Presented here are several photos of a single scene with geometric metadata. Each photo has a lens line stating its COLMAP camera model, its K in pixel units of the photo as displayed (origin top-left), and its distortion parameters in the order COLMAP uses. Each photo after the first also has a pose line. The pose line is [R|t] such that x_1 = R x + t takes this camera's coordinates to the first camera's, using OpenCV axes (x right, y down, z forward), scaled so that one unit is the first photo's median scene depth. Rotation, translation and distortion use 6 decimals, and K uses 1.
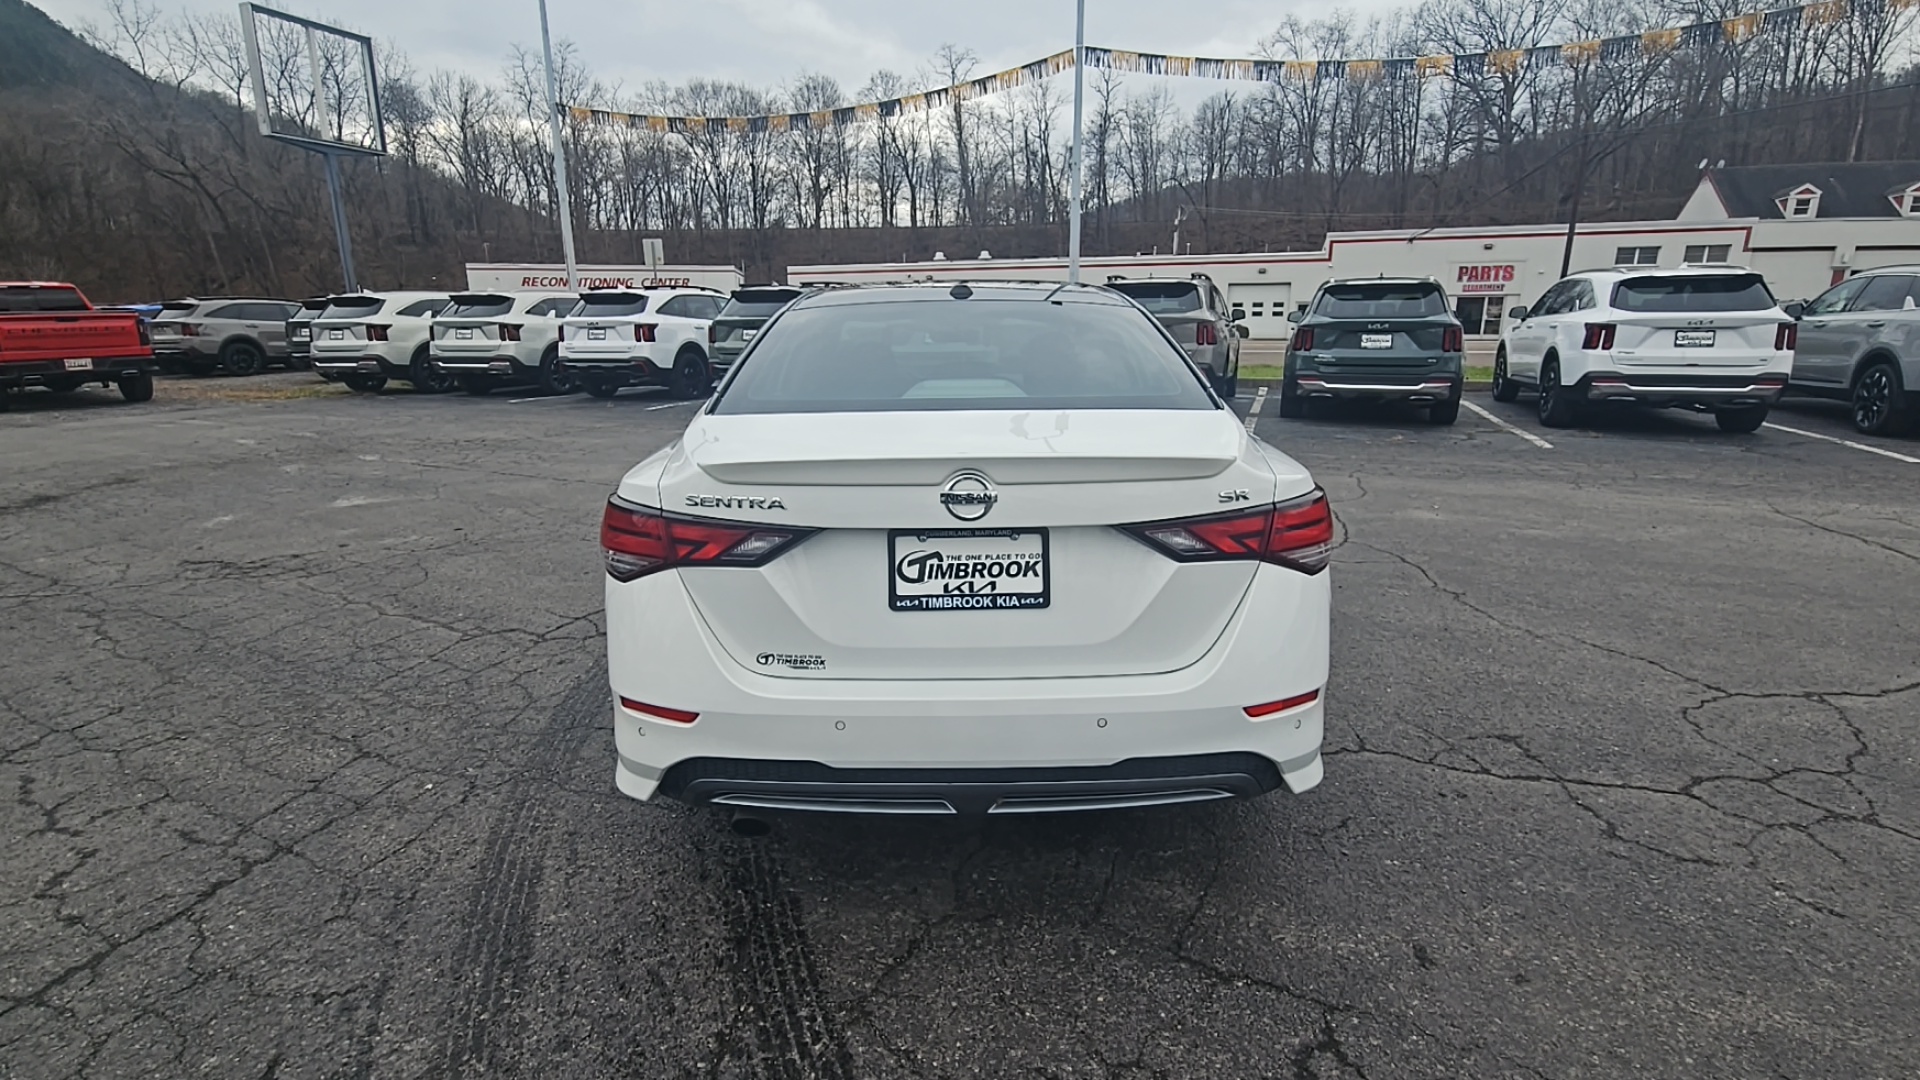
lens RADIAL K [[858.6, 0, 958.3], [0, 858.6, 529.6], [0, 0, 1]] dist [0.016596, -0.010685]
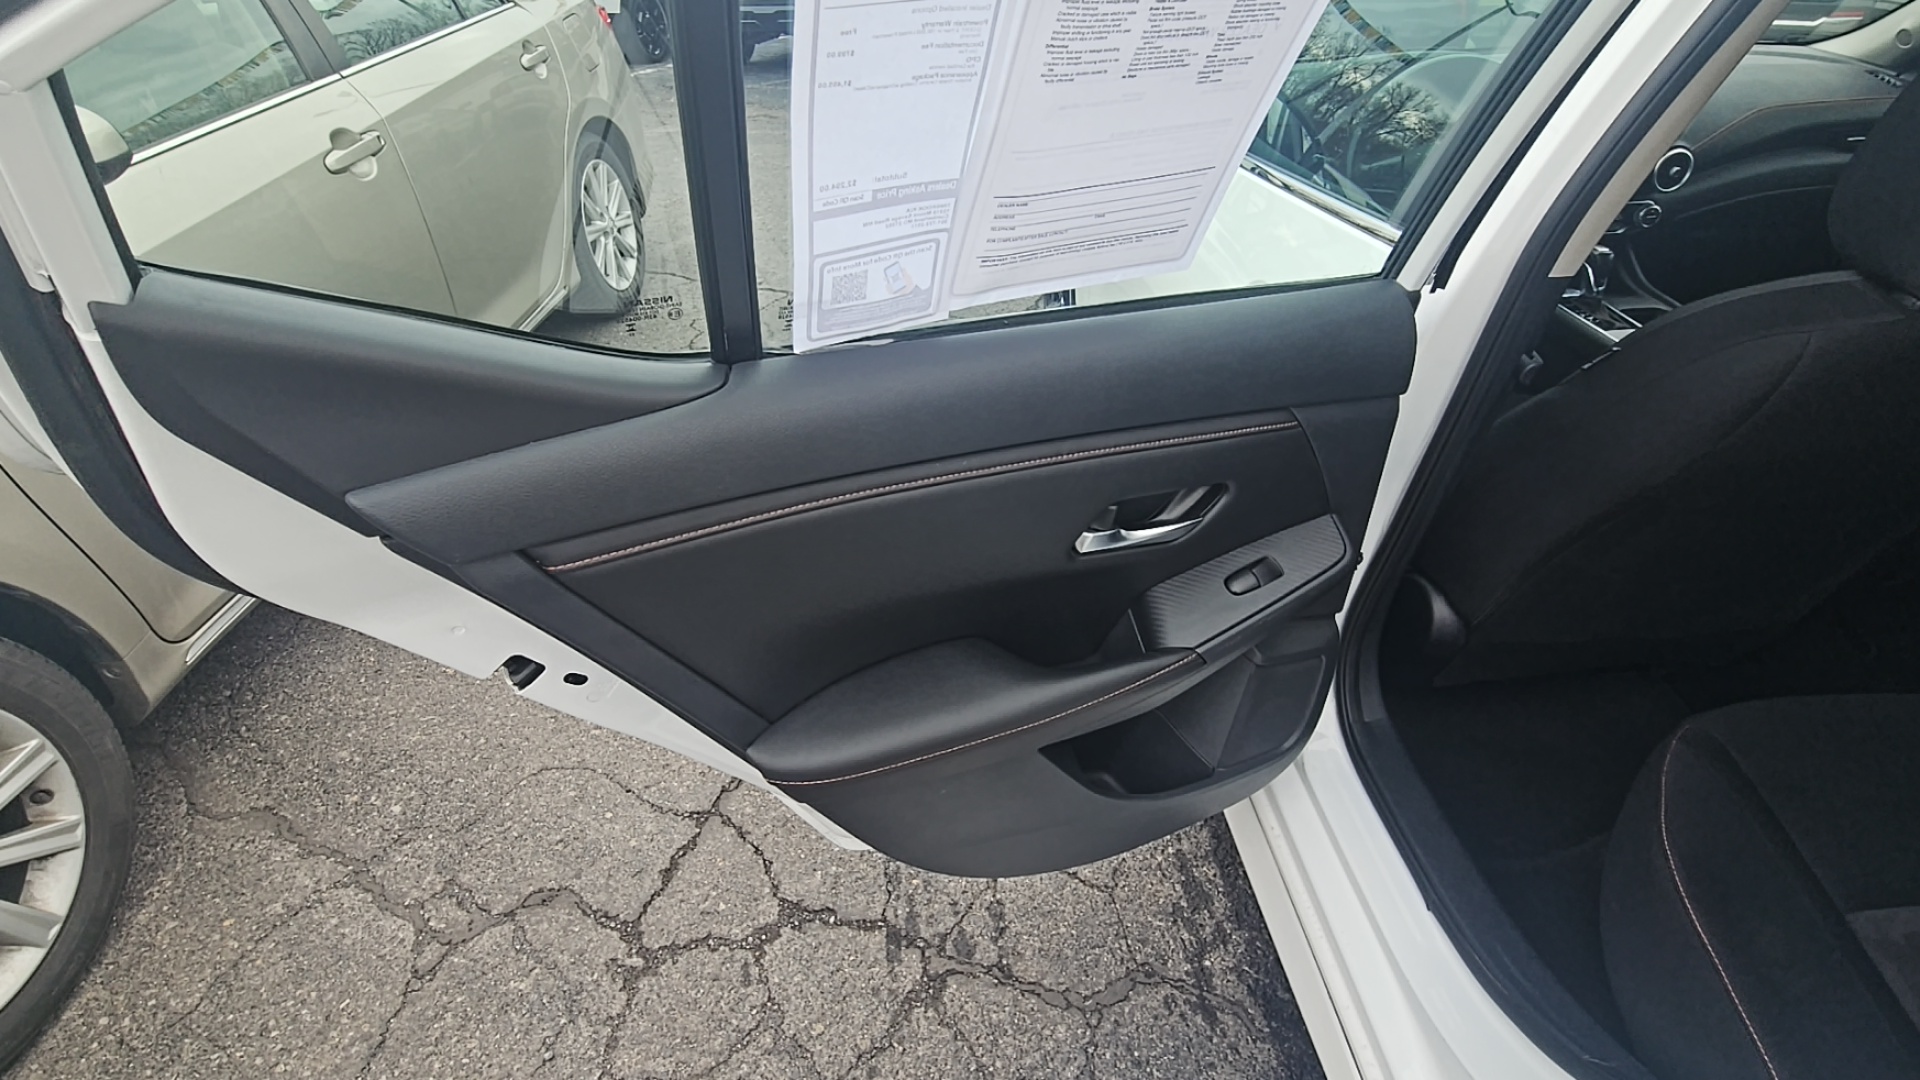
lens RADIAL K [[858.6, 0, 961.2], [0, 858.6, 543.3], [0, 0, 1]] dist [0.016596, -0.010685]
pose [[0.998959, -0.041512, 0.018930, -0.207304], [0.031527, 0.927981, 0.371292, -0.096277], [-0.032980, -0.370308, 0.928323, 0.430707]]
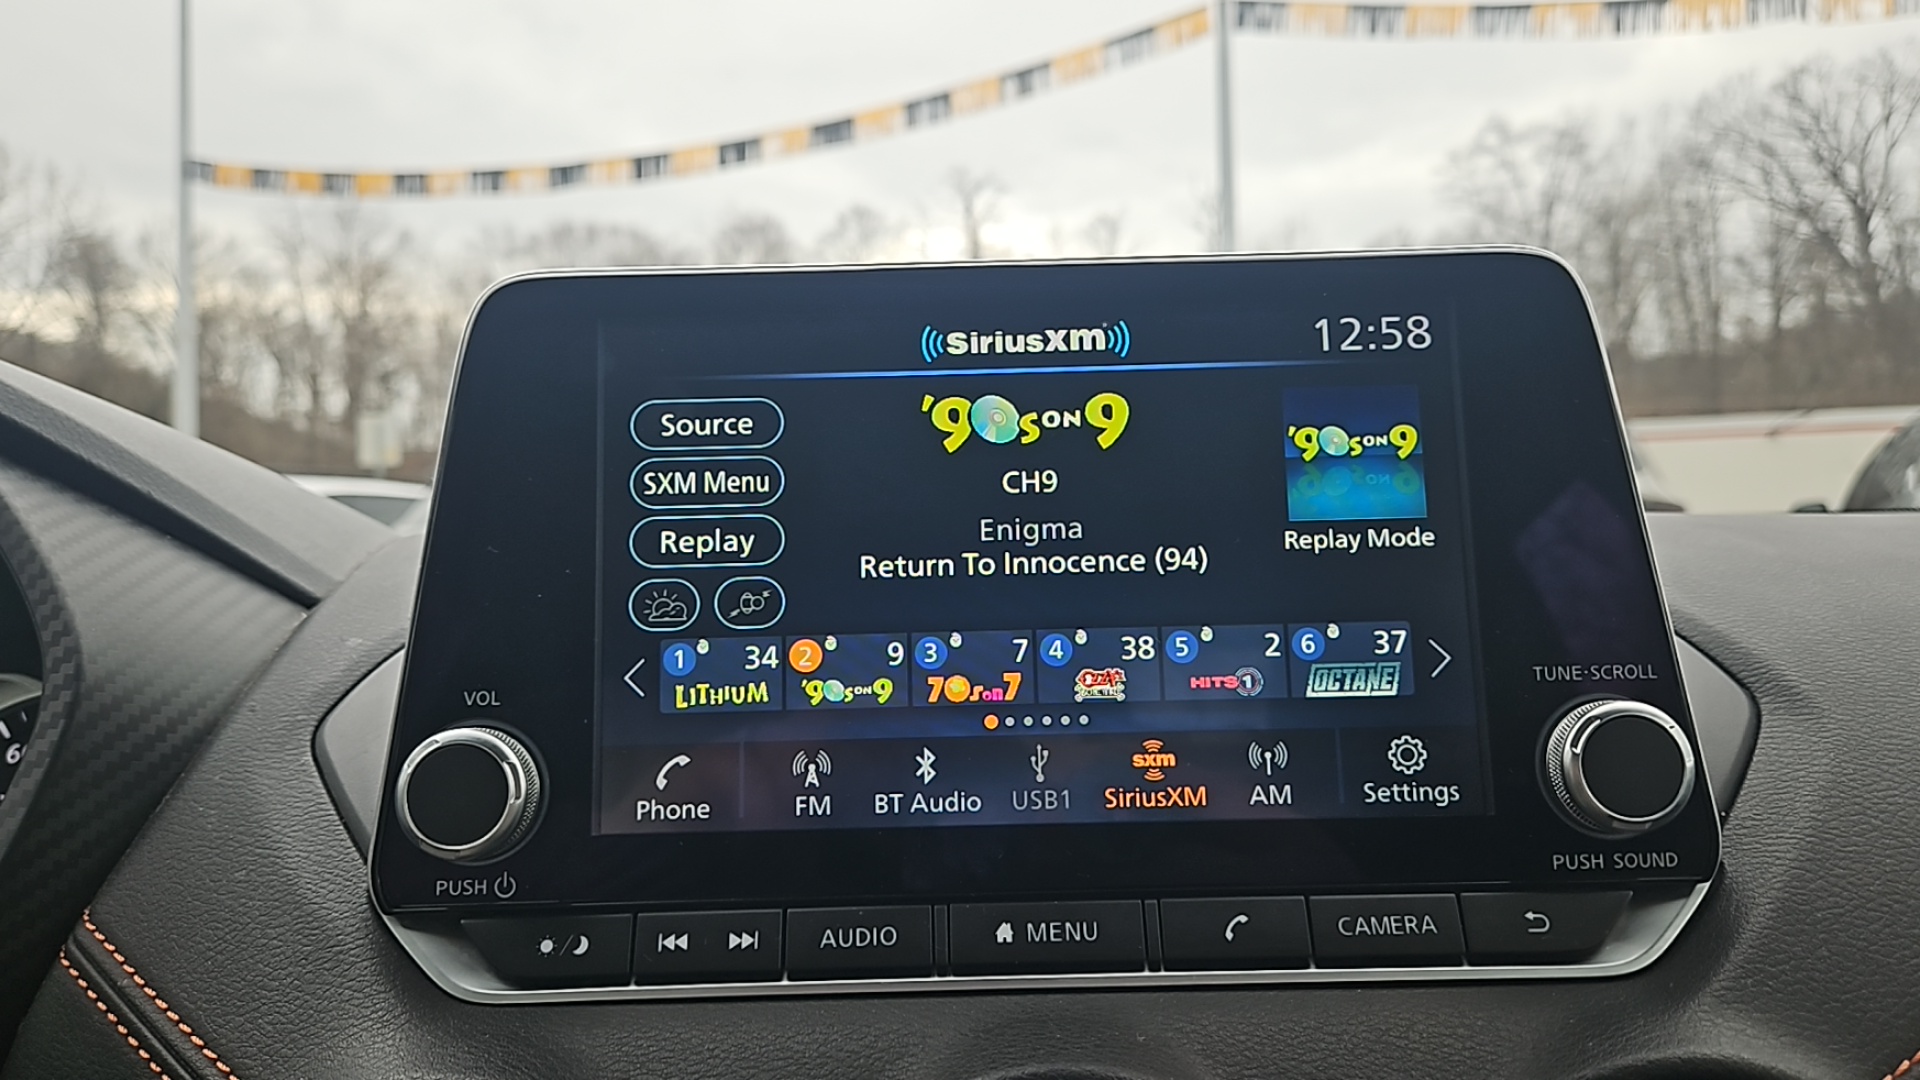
lens RADIAL K [[1452.0, 0, 959.5], [0, 1452.0, 537.5], [0, 0, 1]] dist [0.042026, -0.046351]
pose [[0.999834, -0.012202, -0.013551, 0.007021], [0.008079, 0.962634, -0.270683, -0.107336], [0.016348, 0.270529, 0.962573, 0.675438]]
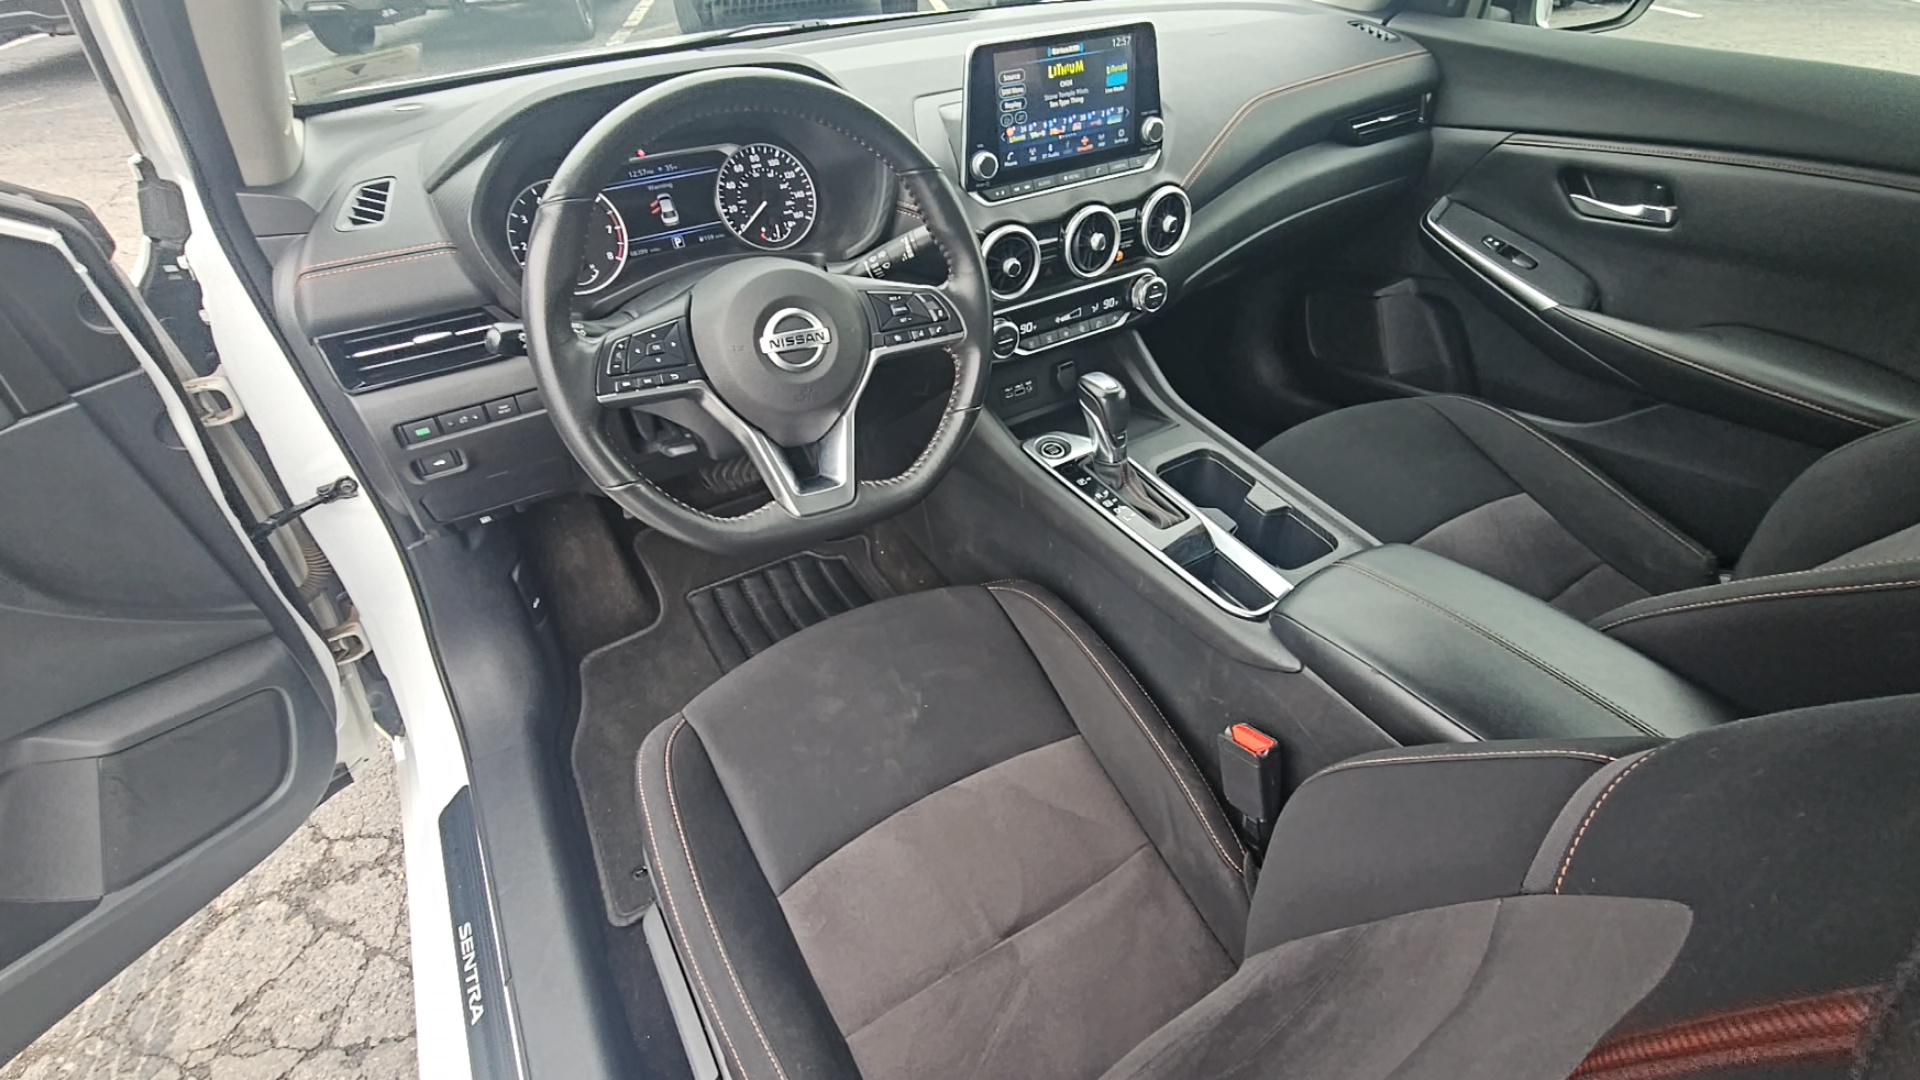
lens RADIAL K [[858.6, 0, 953.5], [0, 858.6, 533.5], [0, 0, 1]] dist [0.016596, -0.010685]
pose [[0.860010, -0.325230, 0.393203, -0.091011], [0.139029, 0.890758, 0.432691, -0.120599], [-0.490973, -0.317452, 0.811277, 0.588343]]
